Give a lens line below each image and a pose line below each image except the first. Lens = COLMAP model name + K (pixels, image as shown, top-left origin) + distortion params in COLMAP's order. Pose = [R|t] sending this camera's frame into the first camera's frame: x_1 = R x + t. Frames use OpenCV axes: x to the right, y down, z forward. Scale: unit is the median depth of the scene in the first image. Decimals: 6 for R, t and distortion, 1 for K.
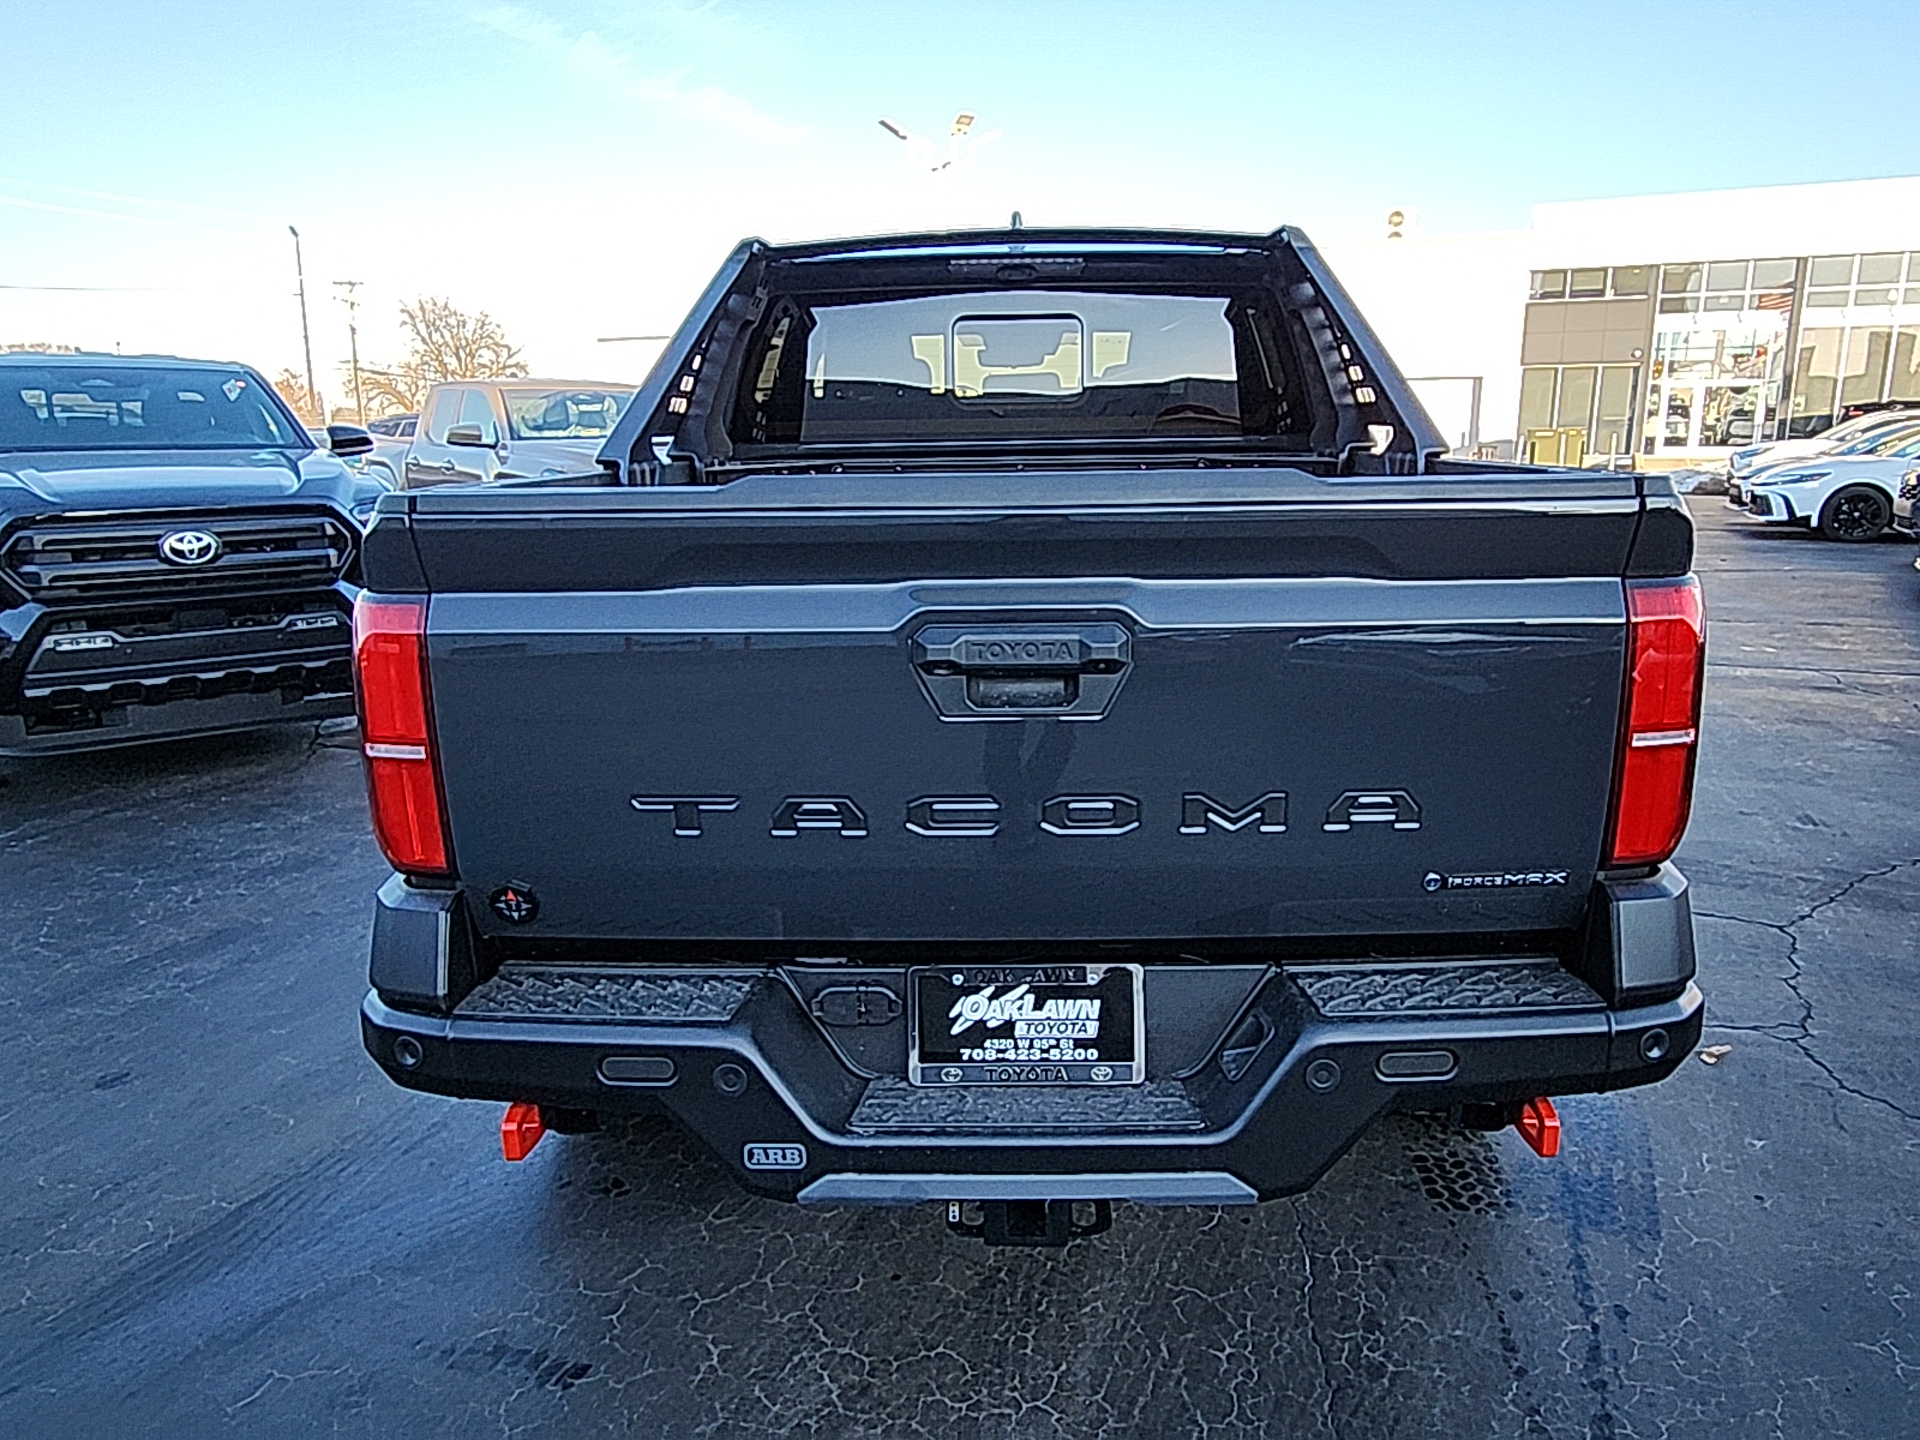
lens RADIAL K [[1246.8, 0, 1003.8], [0, 1246.8, 734.0], [0, 0, 1]] dist [0.002849, -0.004887]
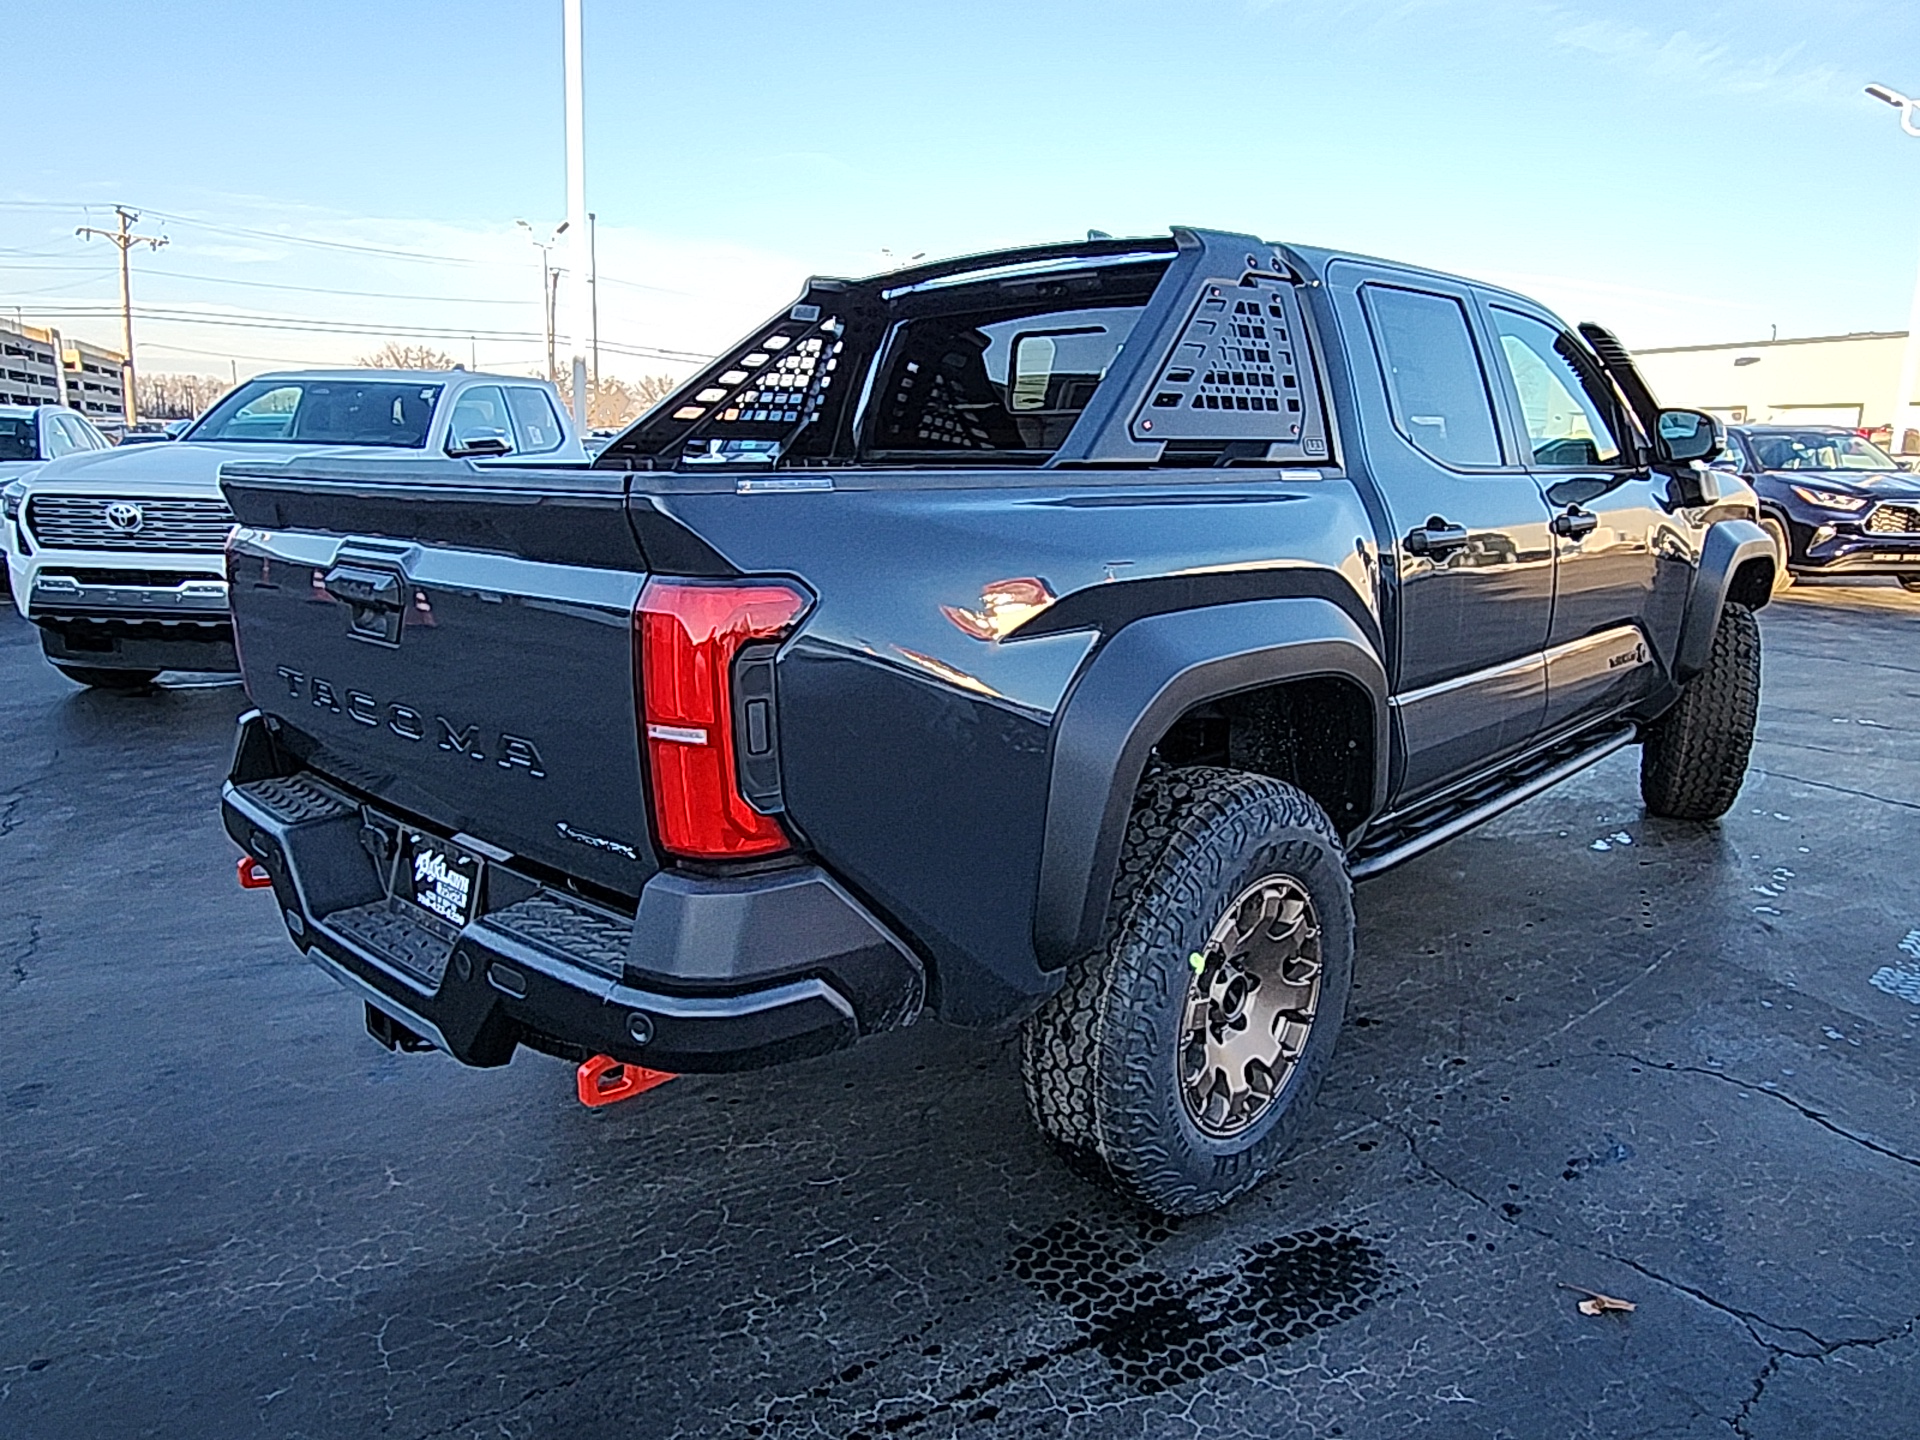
lens RADIAL K [[1246.8, 0, 1003.8], [0, 1246.8, 734.0], [0, 0, 1]] dist [0.002849, -0.004887]
pose [[0.766140, 0.159998, -0.622439, 1.253473], [-0.166725, 0.984838, 0.047935, -0.082391], [0.620671, 0.067051, 0.781199, 0.339450]]
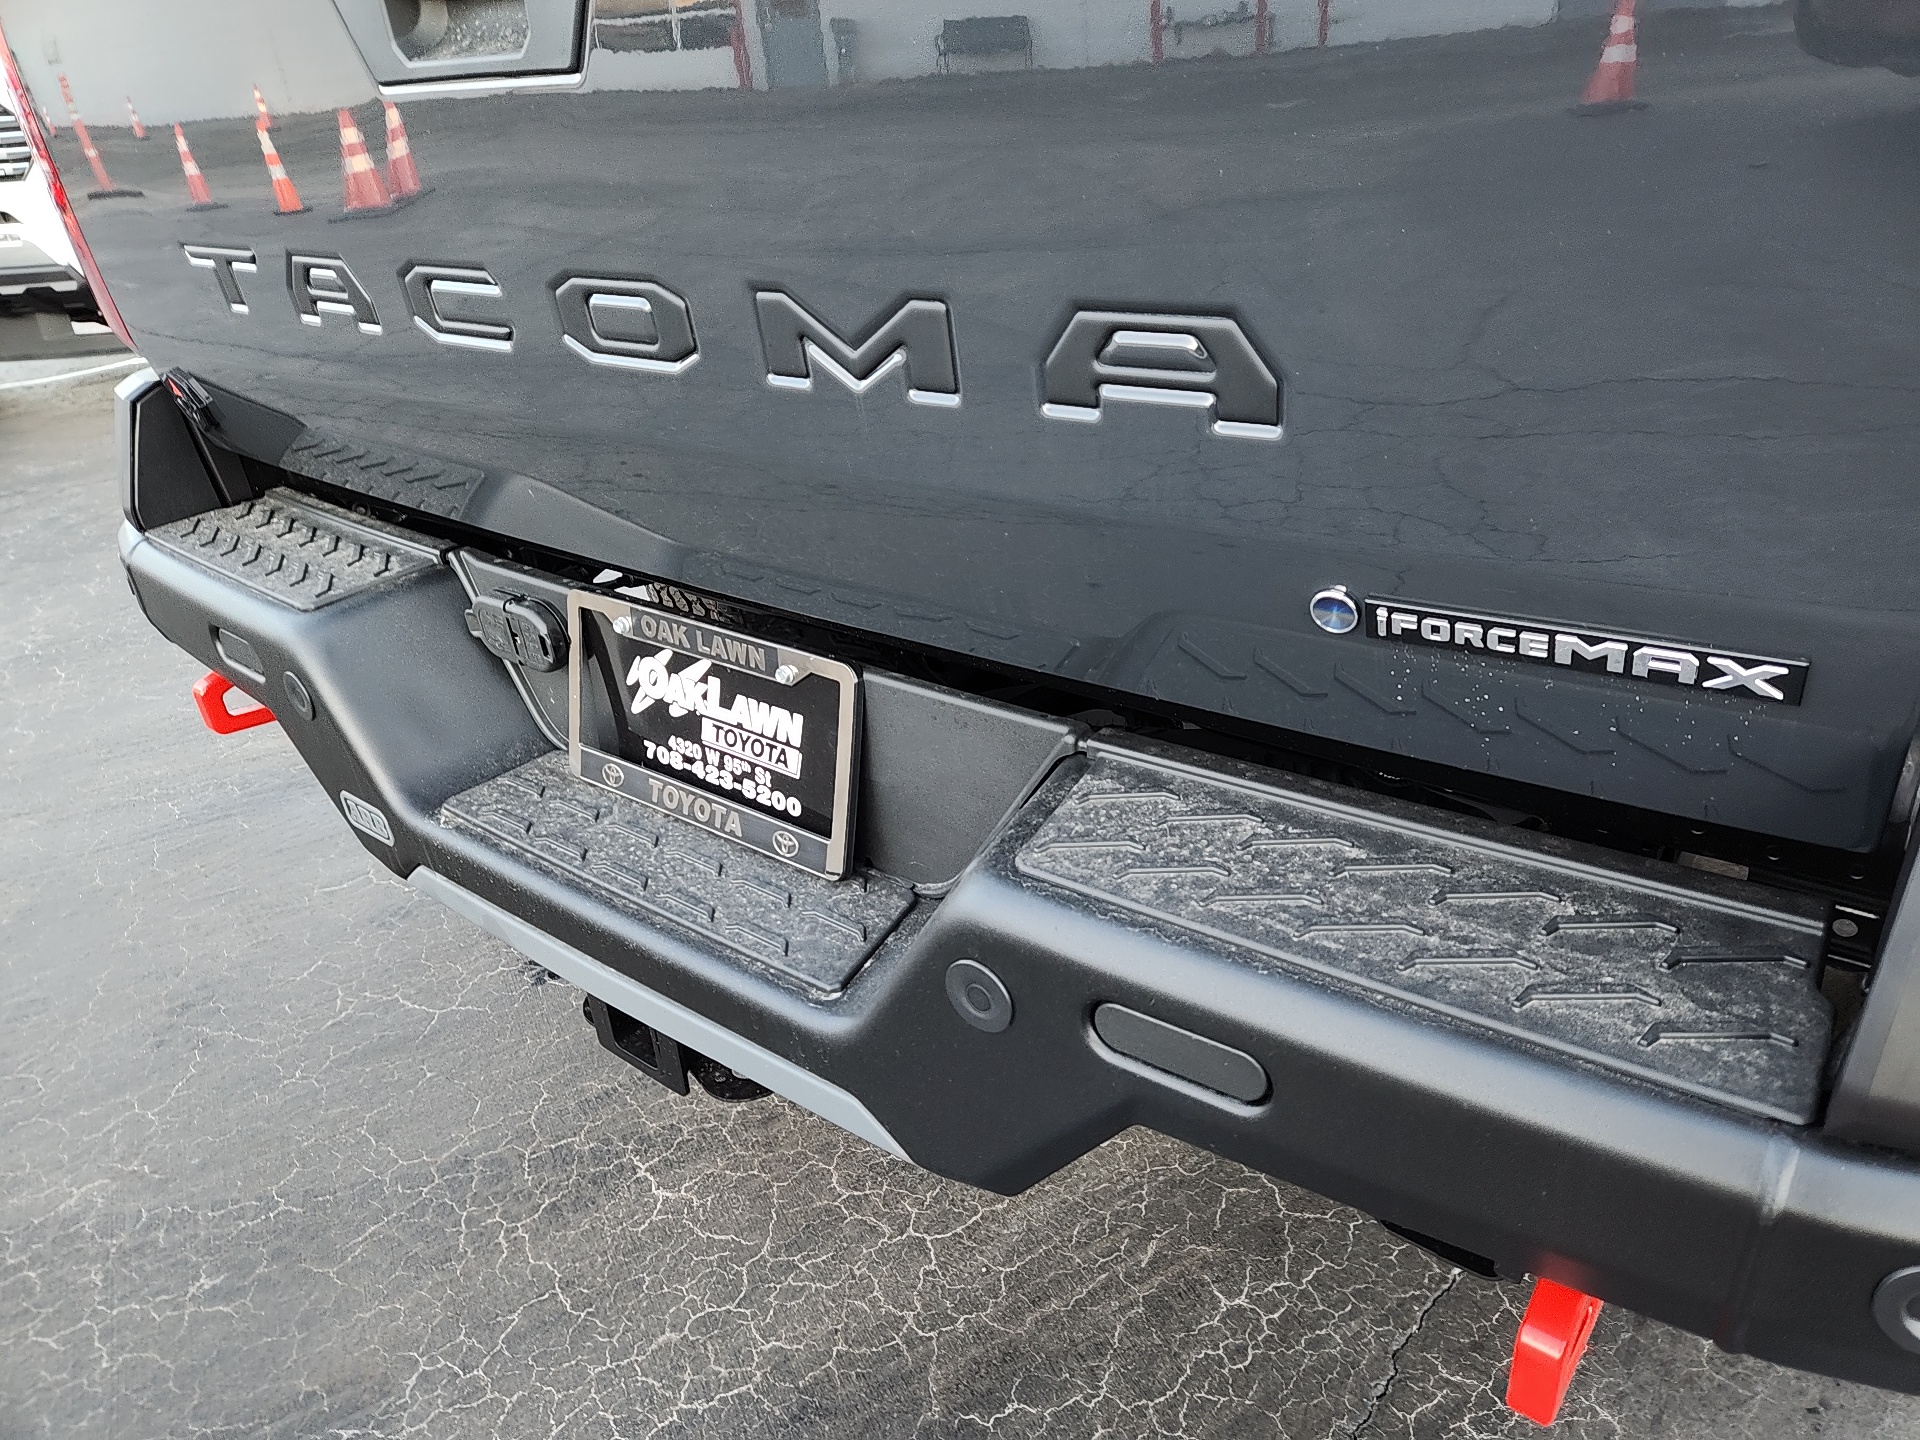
lens RADIAL K [[1243.2, 0, 1008.1], [0, 1243.2, 718.7], [0, 0, 1]] dist [0.067978, -0.001190]
pose [[0.815767, 0.237659, -0.527297, 0.431718], [-0.089522, 0.952575, 0.290839, 0.050407], [0.571410, -0.190053, 0.798355, 0.621127]]
